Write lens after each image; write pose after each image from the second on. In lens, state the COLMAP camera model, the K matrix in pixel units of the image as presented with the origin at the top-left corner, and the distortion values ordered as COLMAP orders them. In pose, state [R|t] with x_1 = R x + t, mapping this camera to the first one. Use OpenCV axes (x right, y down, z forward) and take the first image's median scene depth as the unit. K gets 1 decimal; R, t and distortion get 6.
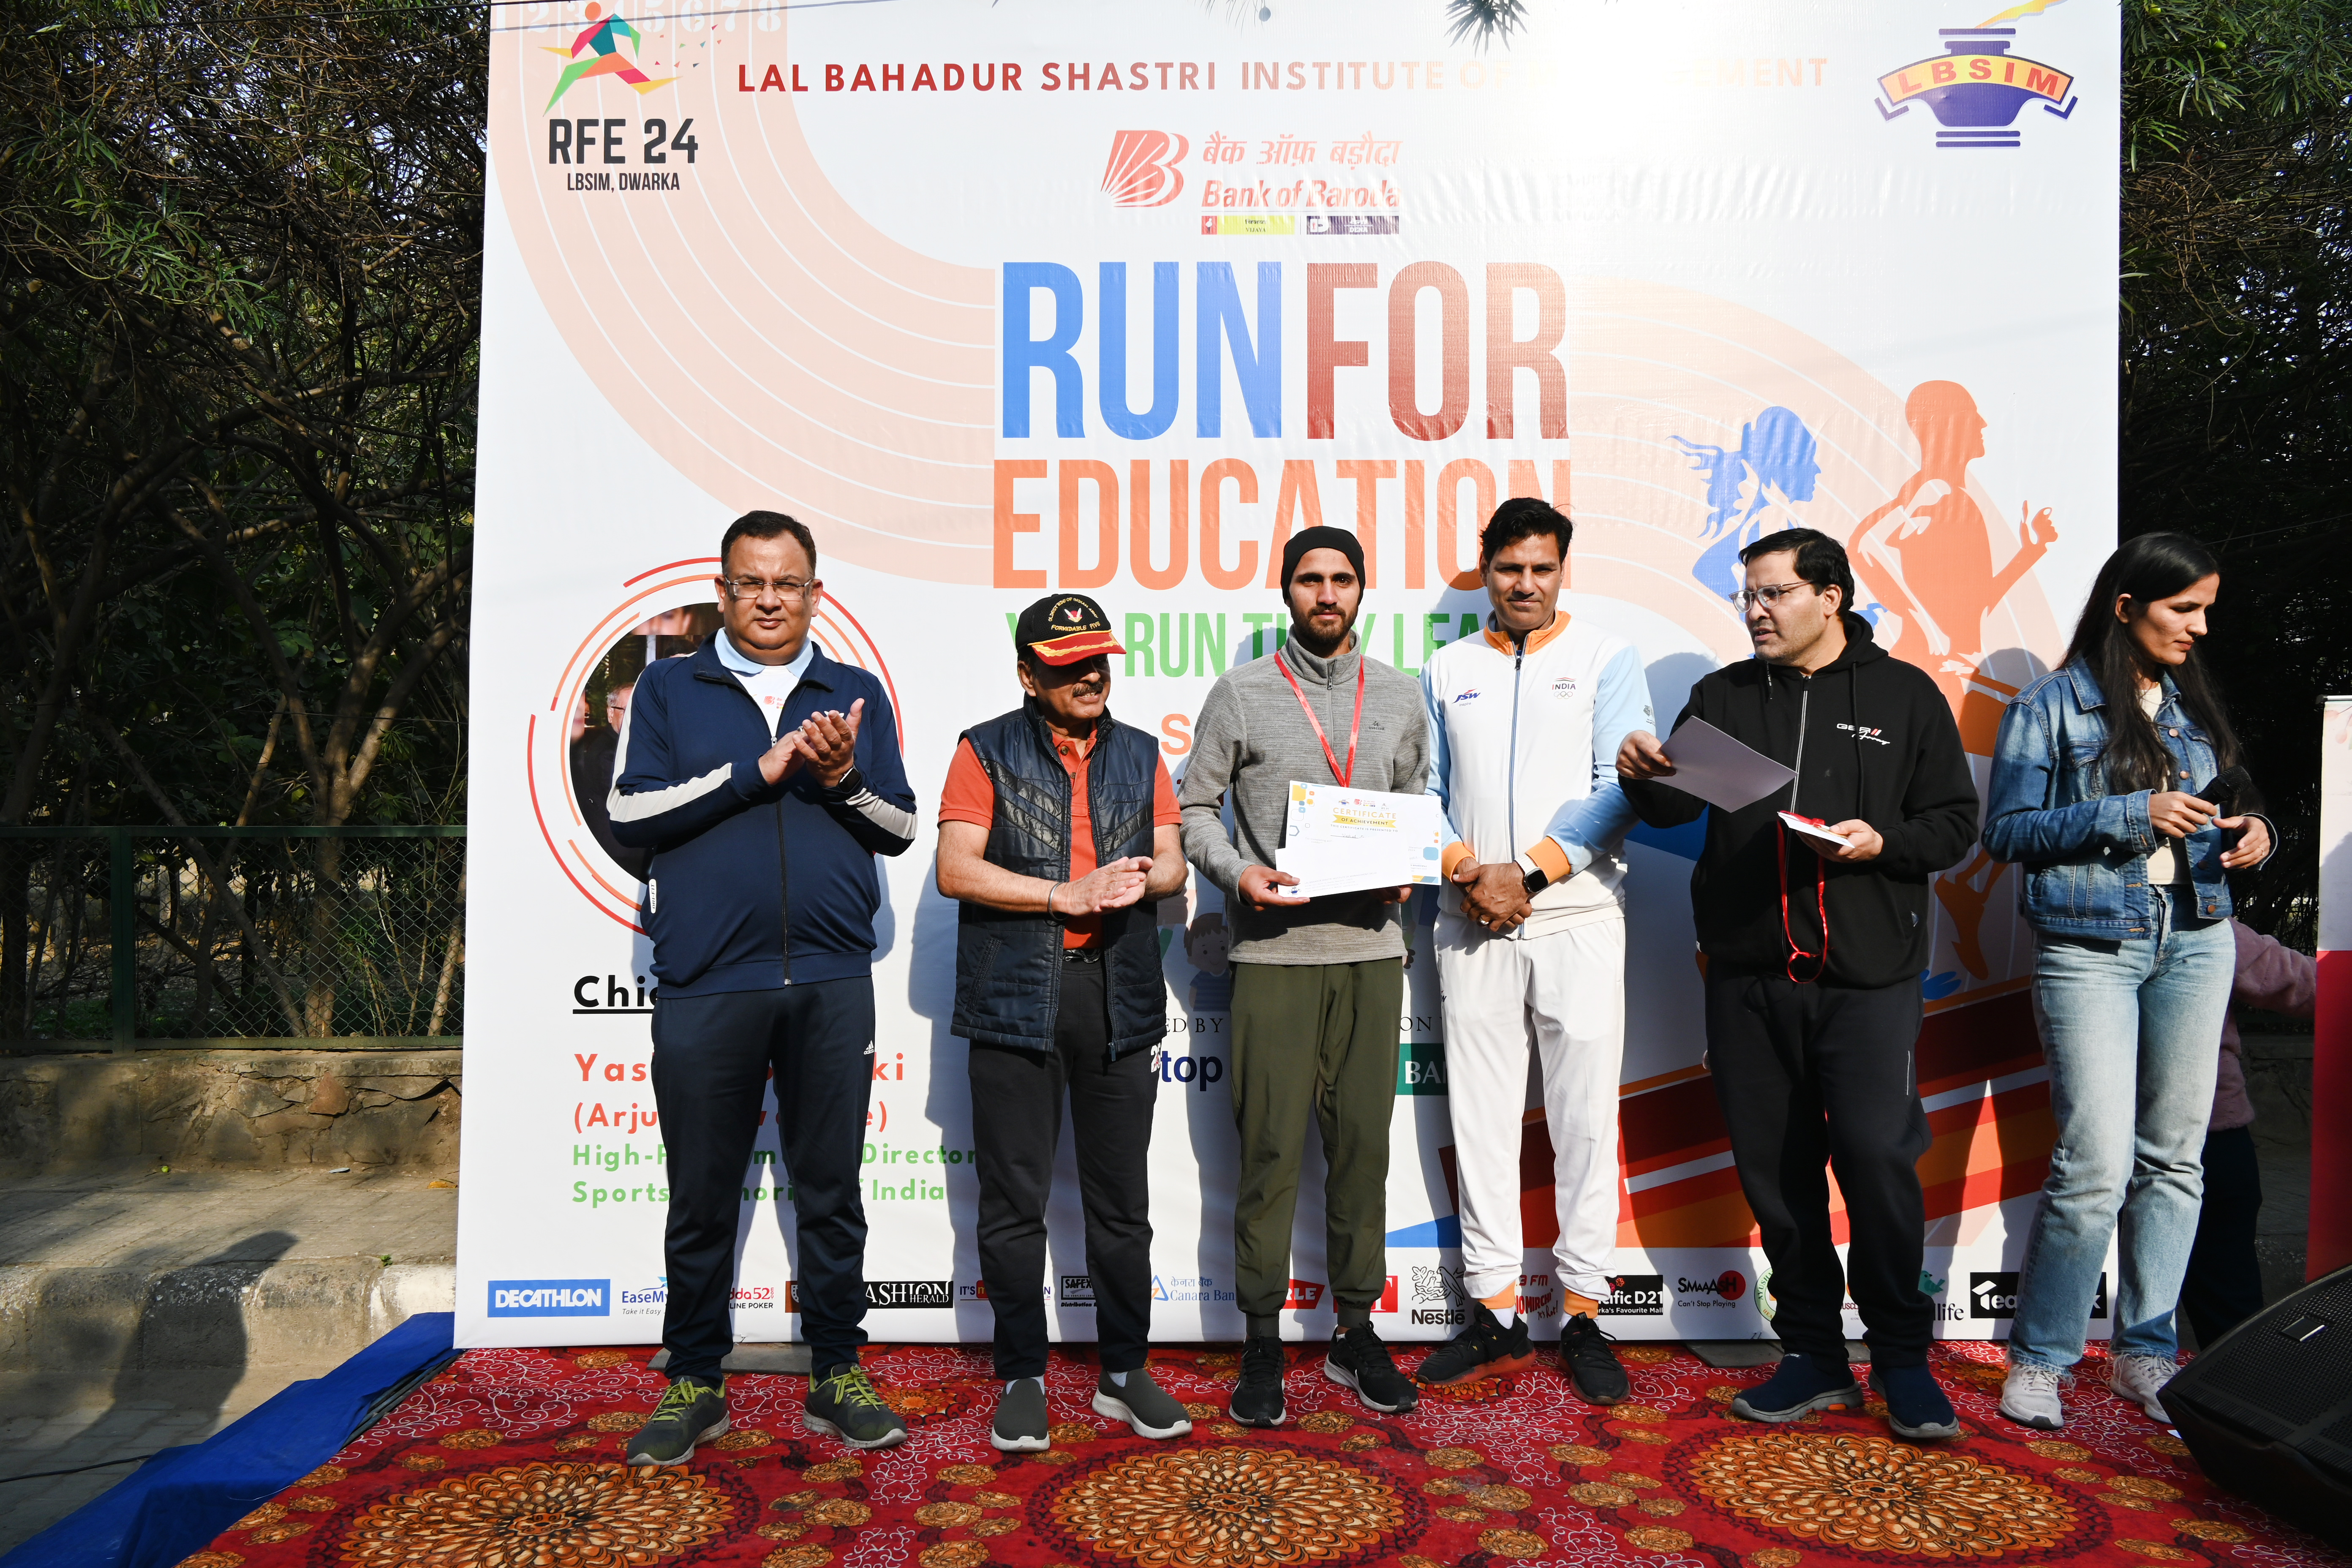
lens RADIAL K [[1915.3, 0, 1176.7], [0, 1915.3, 776.1], [0, 0, 1]] dist [0.017466, 0.013017]
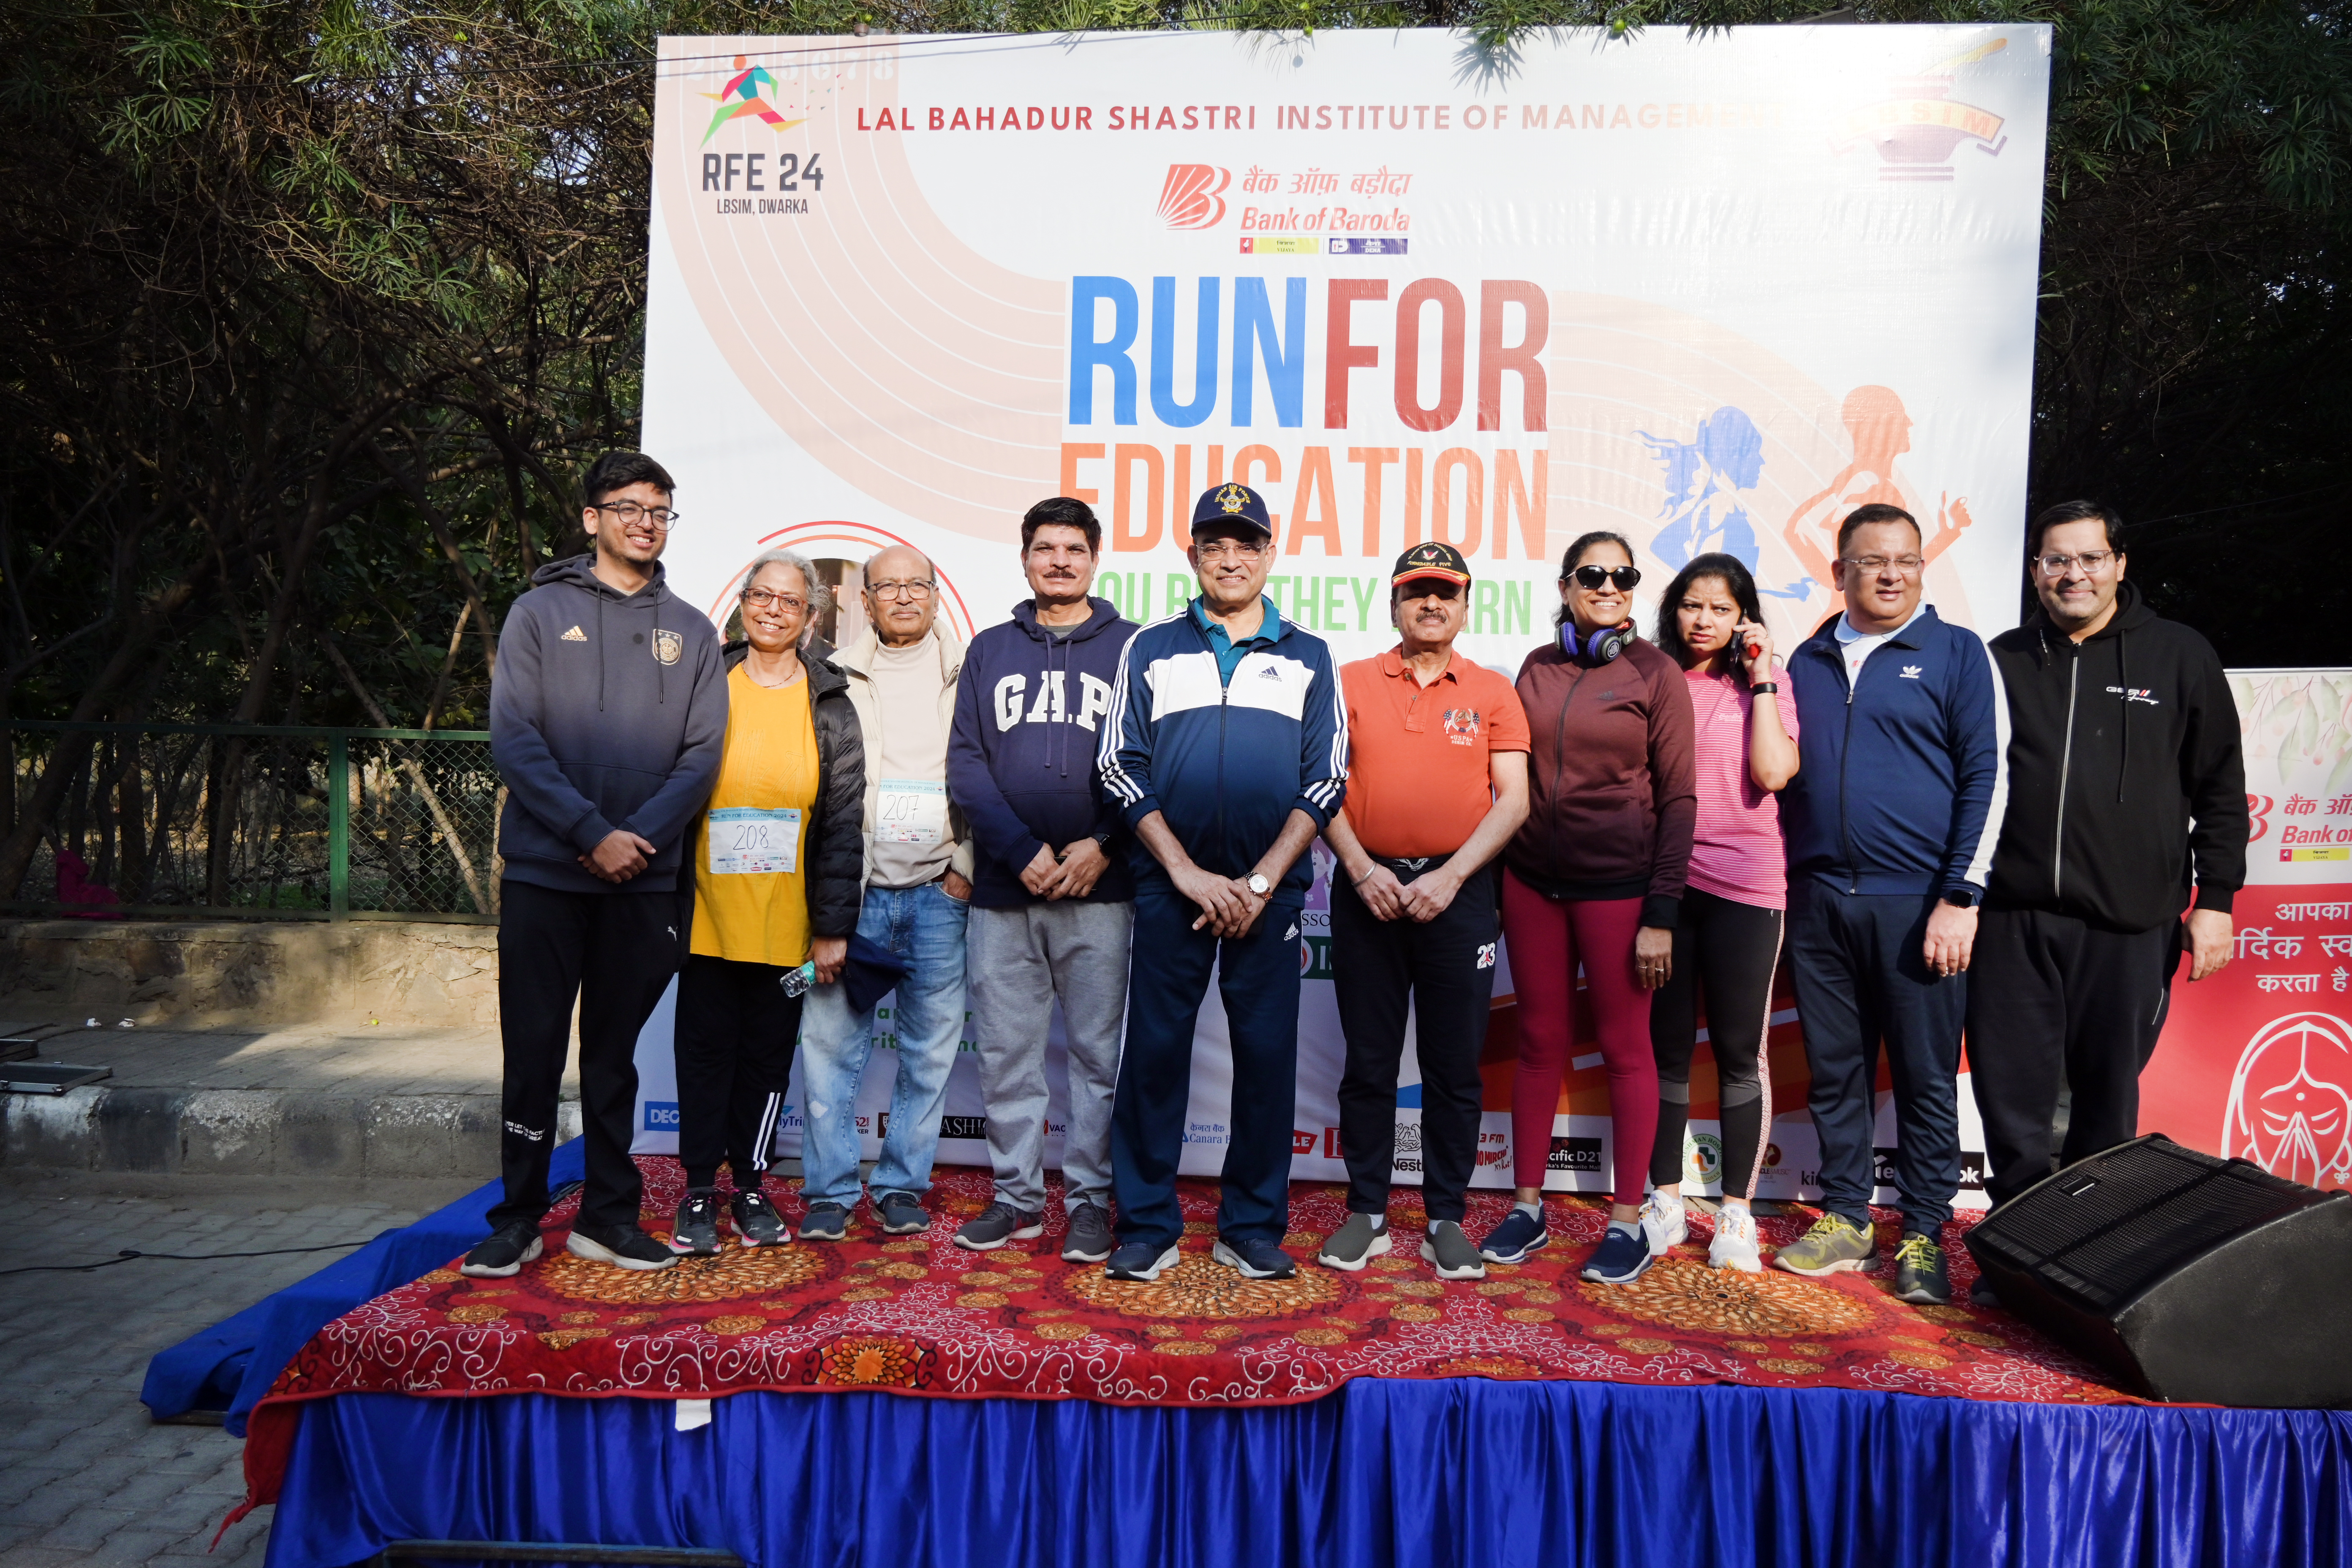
lens RADIAL K [[1915.3, 0, 1160.9], [0, 1915.3, 780.8], [0, 0, 1]] dist [0.017466, 0.013017]
pose [[0.996418, 0.027026, -0.080124, 0.068393], [-0.023585, 0.998771, 0.043590, -0.007932], [0.081204, -0.041544, 0.995831, -0.196453]]
